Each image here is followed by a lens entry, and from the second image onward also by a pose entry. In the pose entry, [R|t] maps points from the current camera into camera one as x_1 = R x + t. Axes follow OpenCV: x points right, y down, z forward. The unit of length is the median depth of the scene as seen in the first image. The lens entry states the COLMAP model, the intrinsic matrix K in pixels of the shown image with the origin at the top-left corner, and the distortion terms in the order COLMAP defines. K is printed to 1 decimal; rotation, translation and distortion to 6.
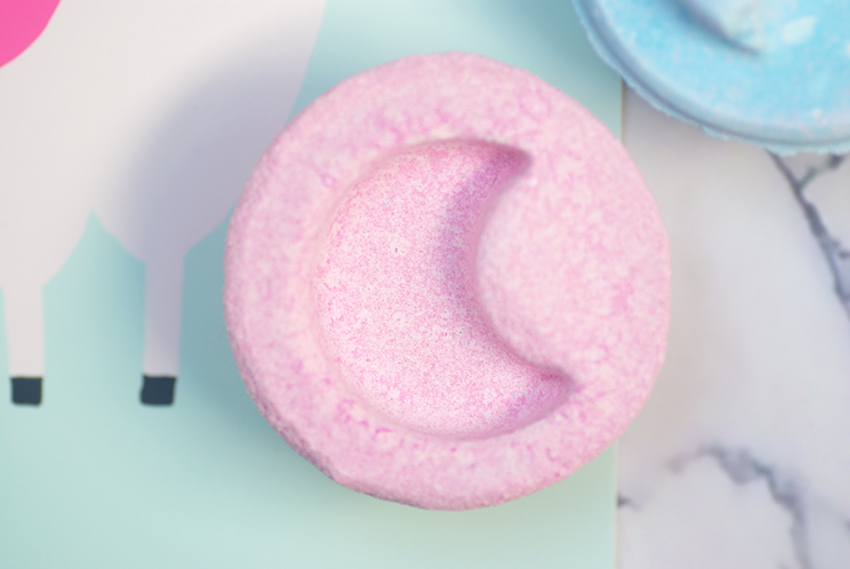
lens RADIAL K [[4007.2, 0, 426.9], [0, 4007.2, 283.1], [0, 0, 1]] dist [0.346845, 0.000000]
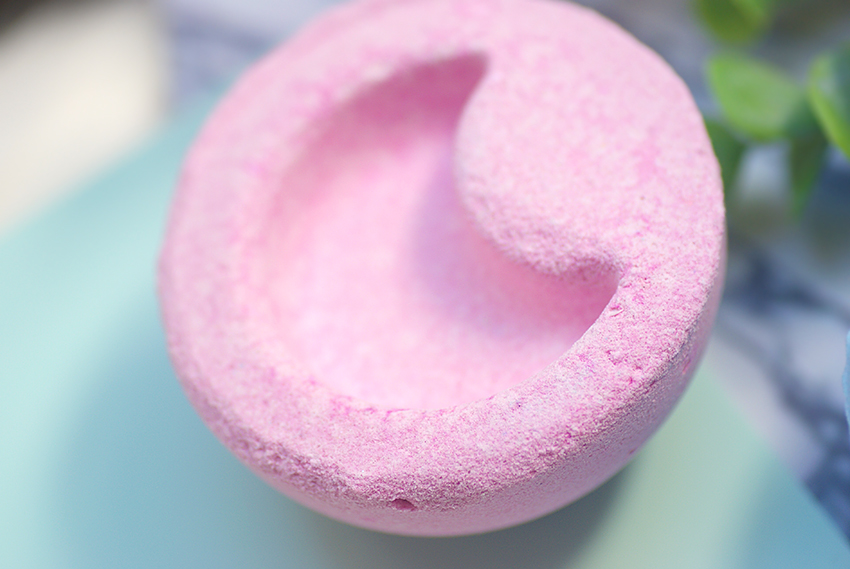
lens RADIAL K [[4007.2, 0, 424.4], [0, 4007.2, 285.5], [0, 0, 1]] dist [0.346845, 0.000000]
pose [[0.941544, -0.329922, -0.068158, 0.052971], [0.228881, 0.774906, -0.589181, 0.463031], [0.247200, 0.539140, 0.805121, 0.385928]]
